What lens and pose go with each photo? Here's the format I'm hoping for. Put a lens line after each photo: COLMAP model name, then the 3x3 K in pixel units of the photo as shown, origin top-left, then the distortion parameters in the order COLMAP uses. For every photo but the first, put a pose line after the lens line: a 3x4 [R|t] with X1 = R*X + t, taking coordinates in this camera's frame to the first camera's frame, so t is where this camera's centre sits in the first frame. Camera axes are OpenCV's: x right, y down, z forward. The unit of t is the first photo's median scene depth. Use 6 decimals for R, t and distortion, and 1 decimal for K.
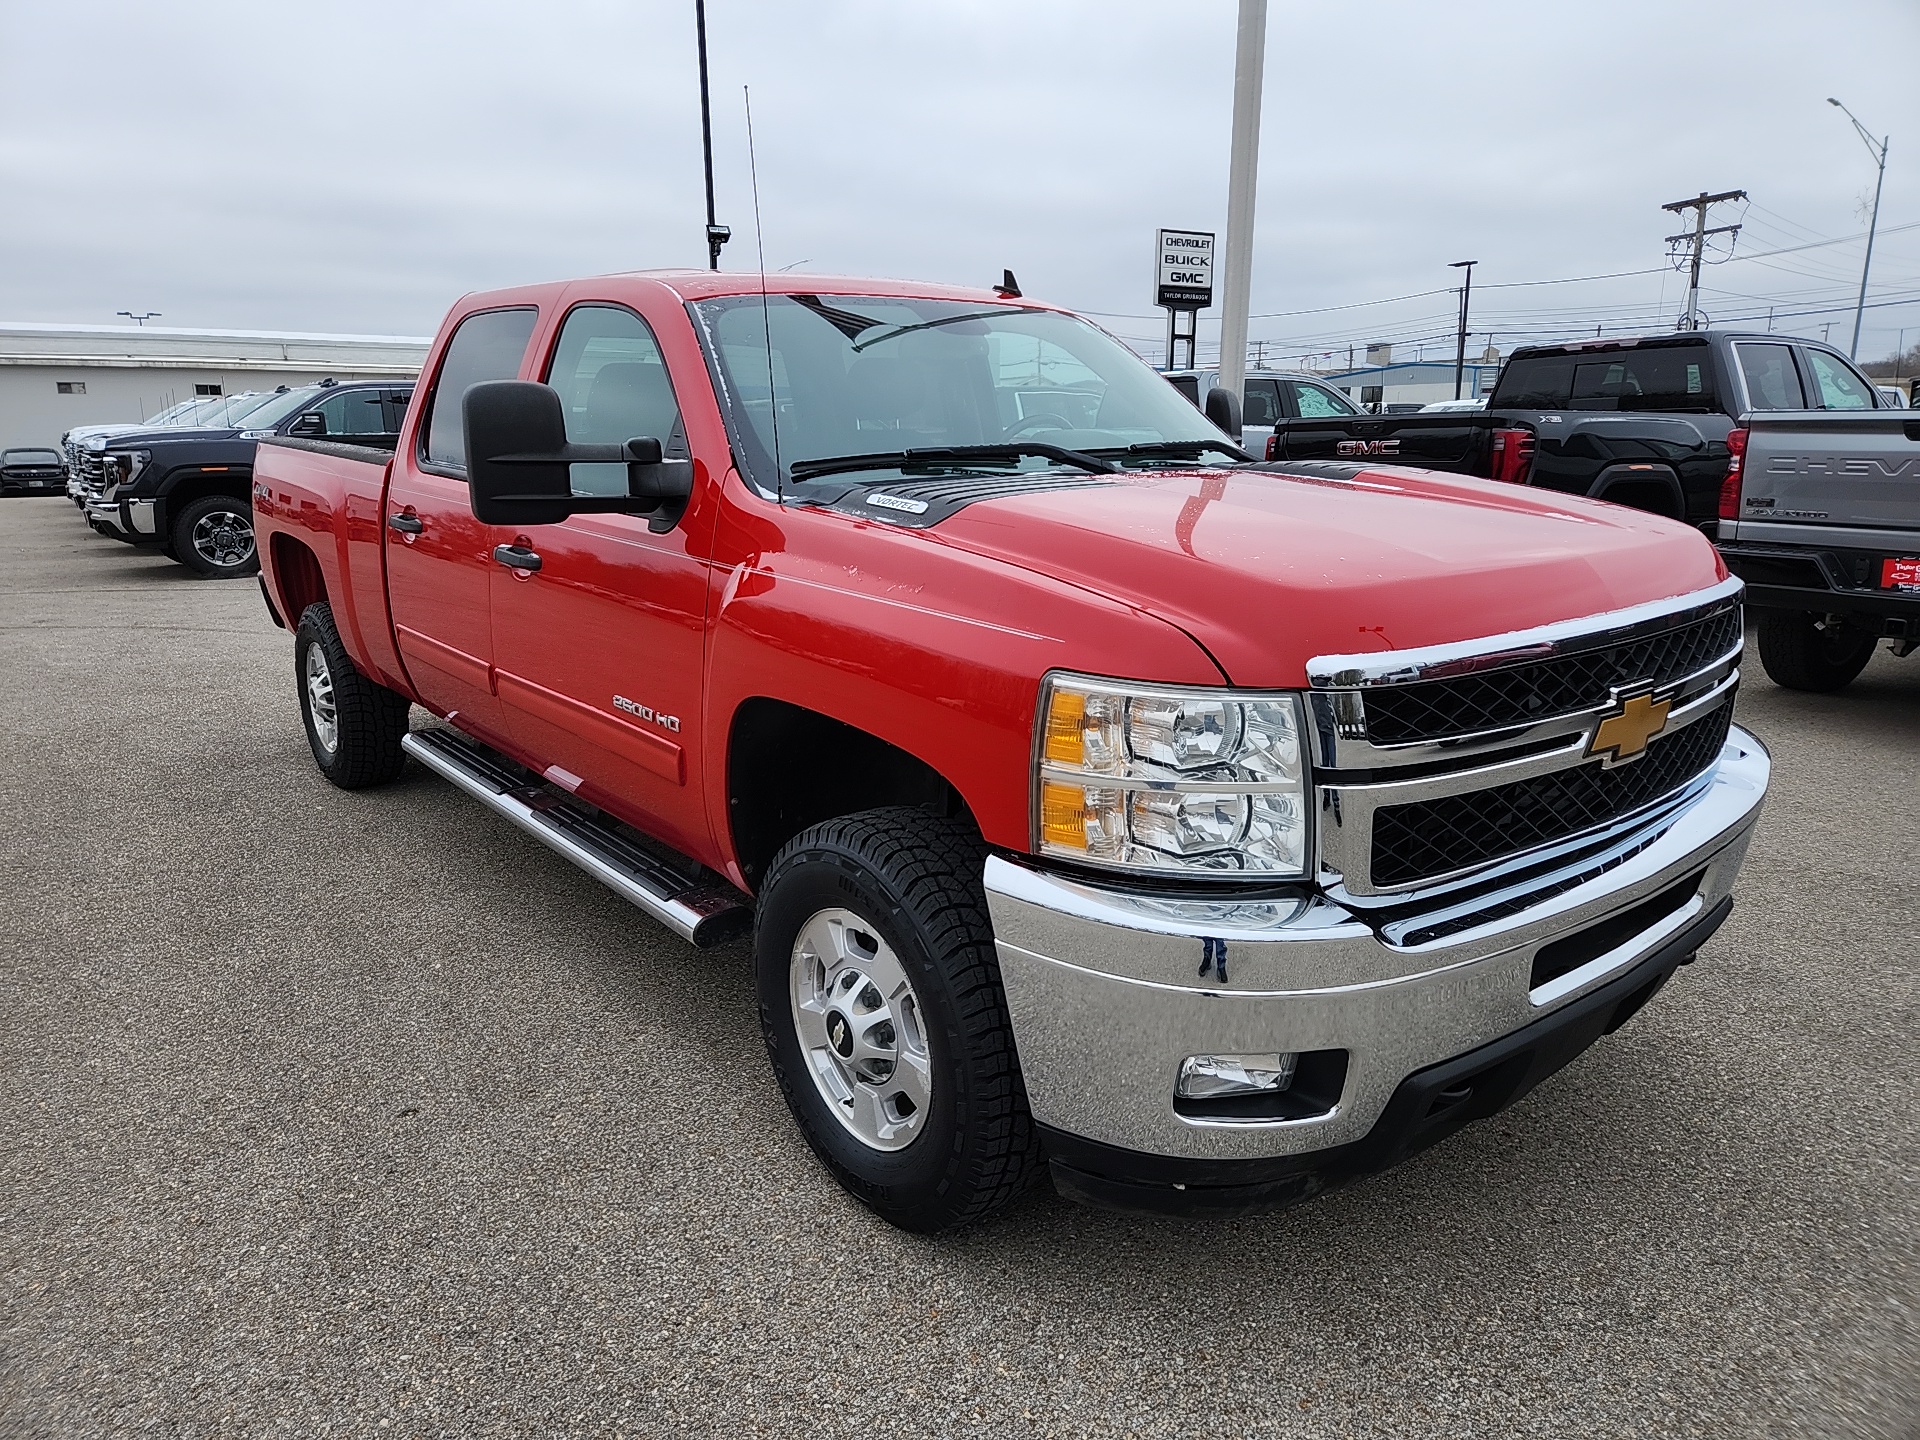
lens RADIAL K [[1261.5, 0, 931.0], [0, 1261.5, 709.9], [0, 0, 1]] dist [0.086533, -0.070616]
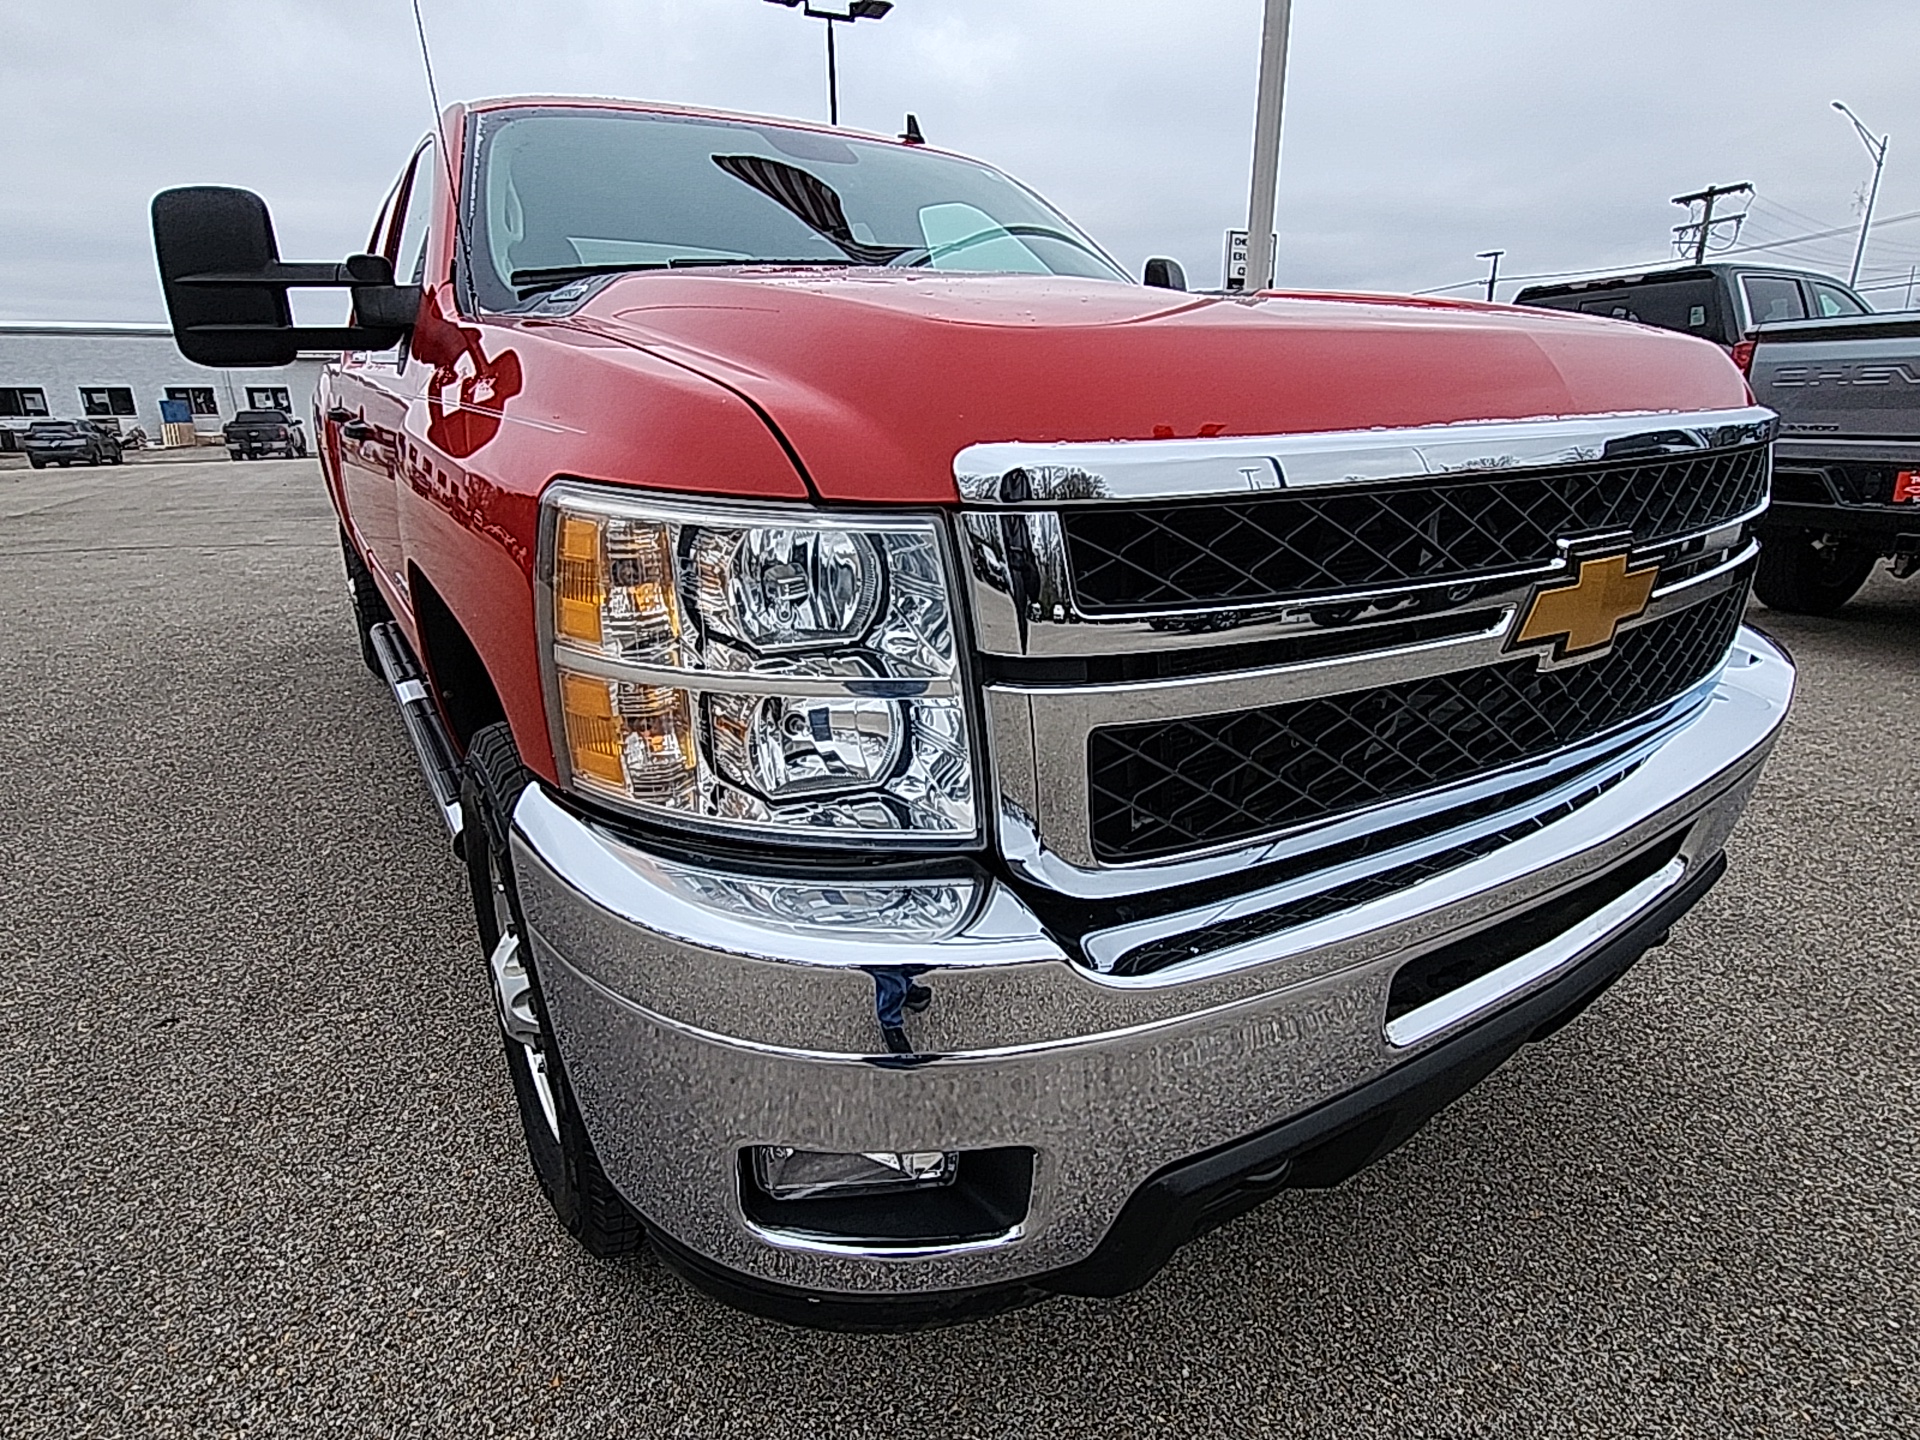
lens RADIAL K [[988.8, 0, 938.7], [0, 988.8, 697.9], [0, 0, 1]] dist [0.007089, -0.002438]
pose [[0.994629, 0.022954, -0.100931, 0.249277], [-0.015995, 0.997473, 0.069221, 0.026754], [0.102265, -0.067235, 0.992482, 0.433918]]
